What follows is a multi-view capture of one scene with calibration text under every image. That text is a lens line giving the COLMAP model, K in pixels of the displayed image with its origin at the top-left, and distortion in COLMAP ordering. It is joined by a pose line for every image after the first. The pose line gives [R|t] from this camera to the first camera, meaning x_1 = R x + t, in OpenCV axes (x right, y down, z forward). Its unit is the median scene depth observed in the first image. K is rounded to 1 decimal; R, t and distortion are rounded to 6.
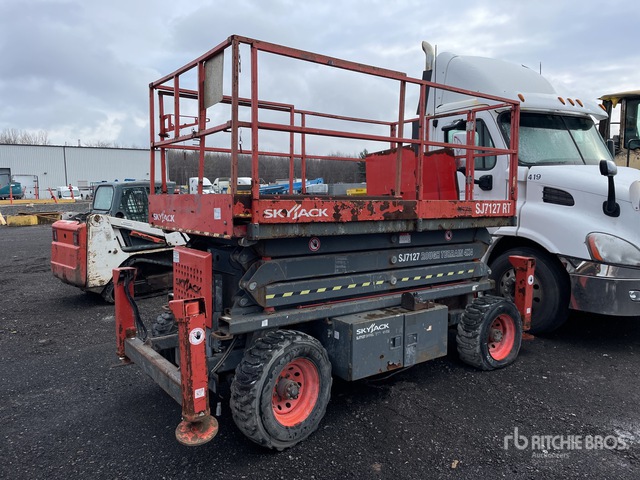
lens RADIAL K [[500.8, 0, 326.4], [0, 500.8, 243.0], [0, 0, 1]] dist [0.013398, 0.022946]
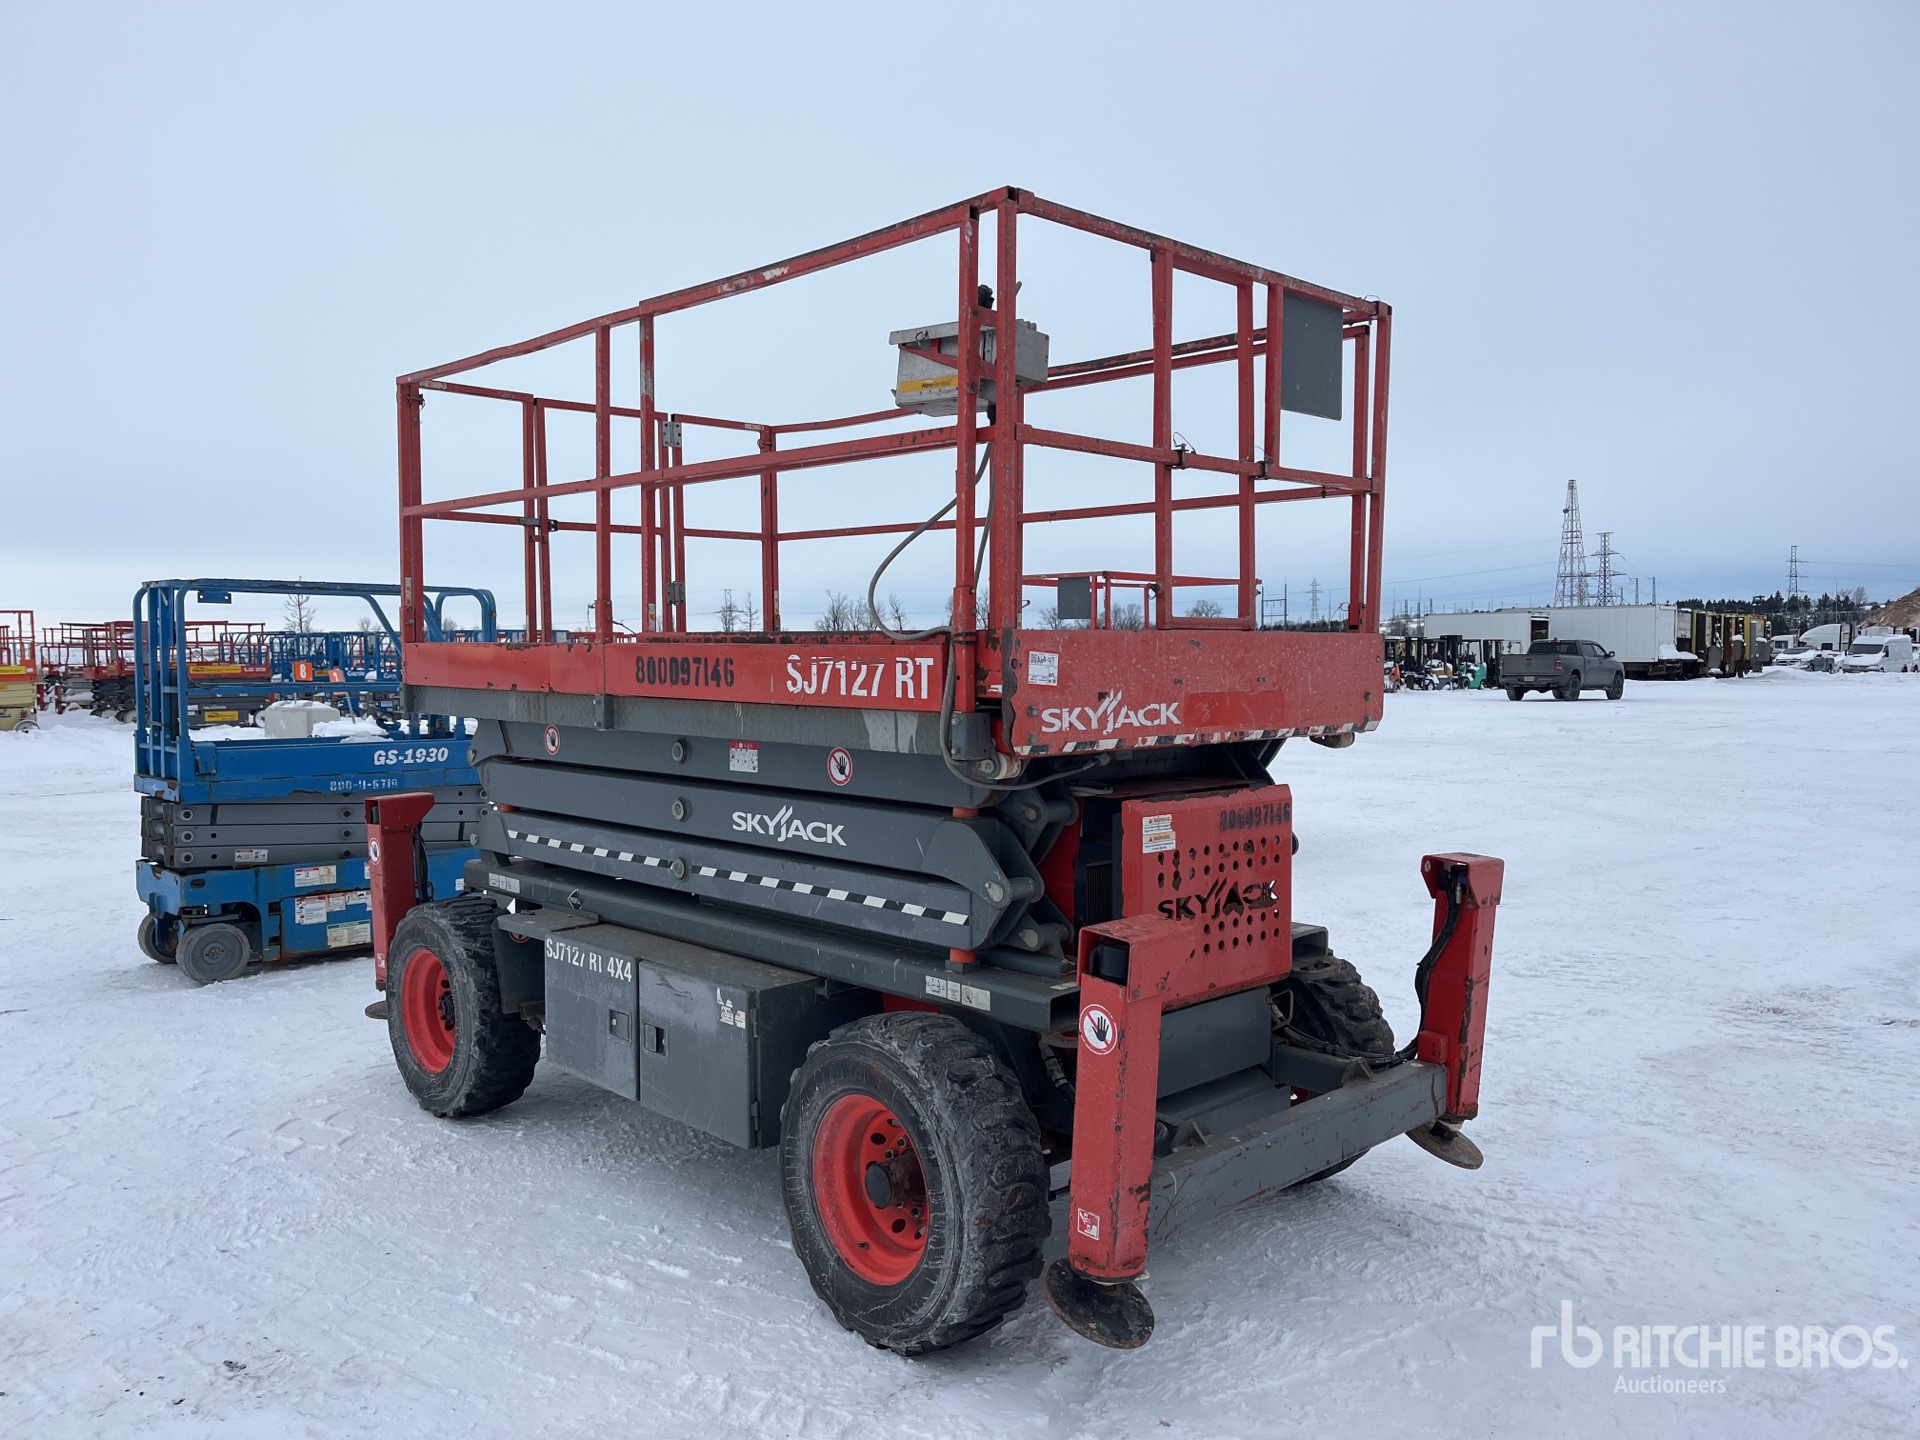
lens RADIAL K [[1508.7, 0, 925.2], [0, 1508.7, 716.2], [0, 0, 1]] dist [0.027636, 0.000573]
pose [[0.112836, 0.049990, -0.992355, 1.501332], [-0.088849, 0.995240, 0.040033, -0.112739], [0.989633, 0.083653, 0.116741, 1.283126]]
